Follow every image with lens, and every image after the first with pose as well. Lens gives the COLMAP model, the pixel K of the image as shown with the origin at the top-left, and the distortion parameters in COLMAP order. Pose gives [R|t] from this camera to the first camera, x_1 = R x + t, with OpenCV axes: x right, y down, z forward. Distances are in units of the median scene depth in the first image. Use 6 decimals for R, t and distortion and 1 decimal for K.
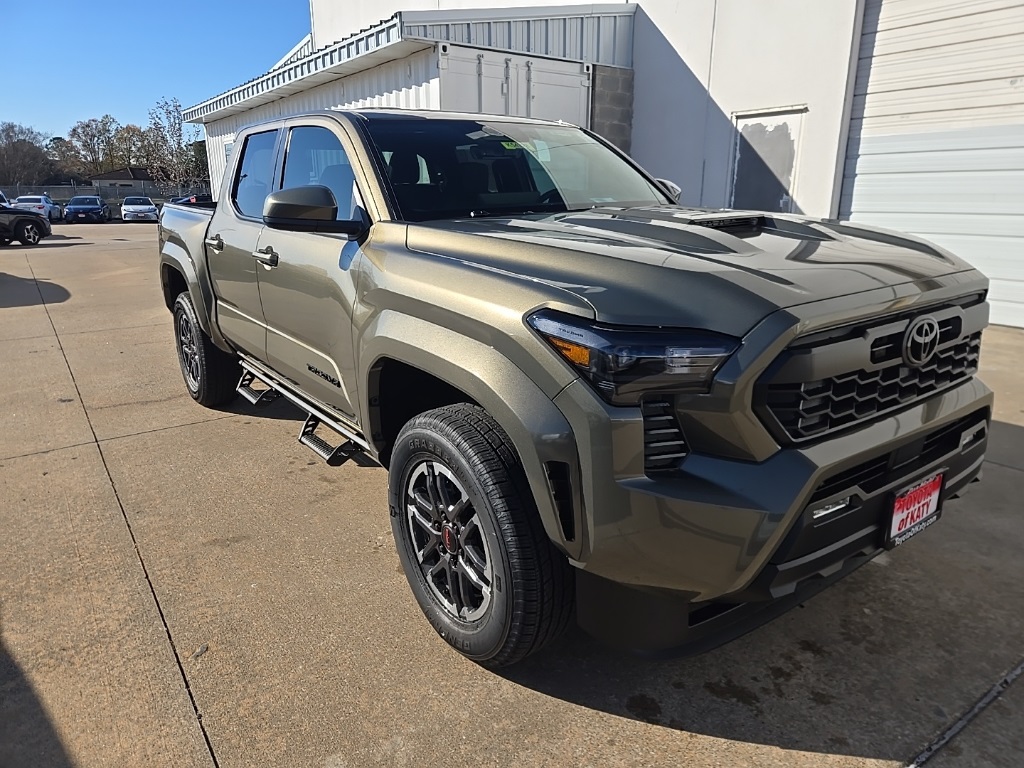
lens RADIAL K [[688.0, 0, 511.3], [0, 688.0, 384.4], [0, 0, 1]] dist [0.045618, -0.031010]
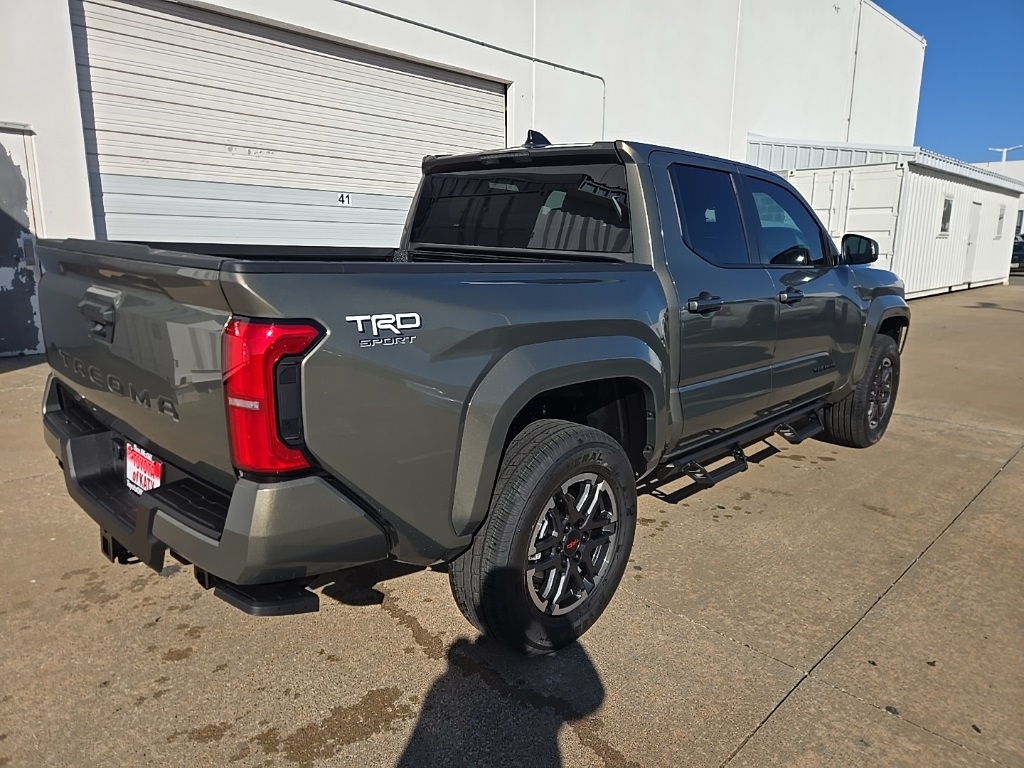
lens RADIAL K [[688.0, 0, 515.0], [0, 688.0, 382.5], [0, 0, 1]] dist [0.045618, -0.031010]
pose [[-0.184217, -0.198805, 0.962570, -0.800422], [0.248136, 0.938202, 0.241260, -0.254056], [-0.951048, 0.283292, -0.123502, 0.940459]]
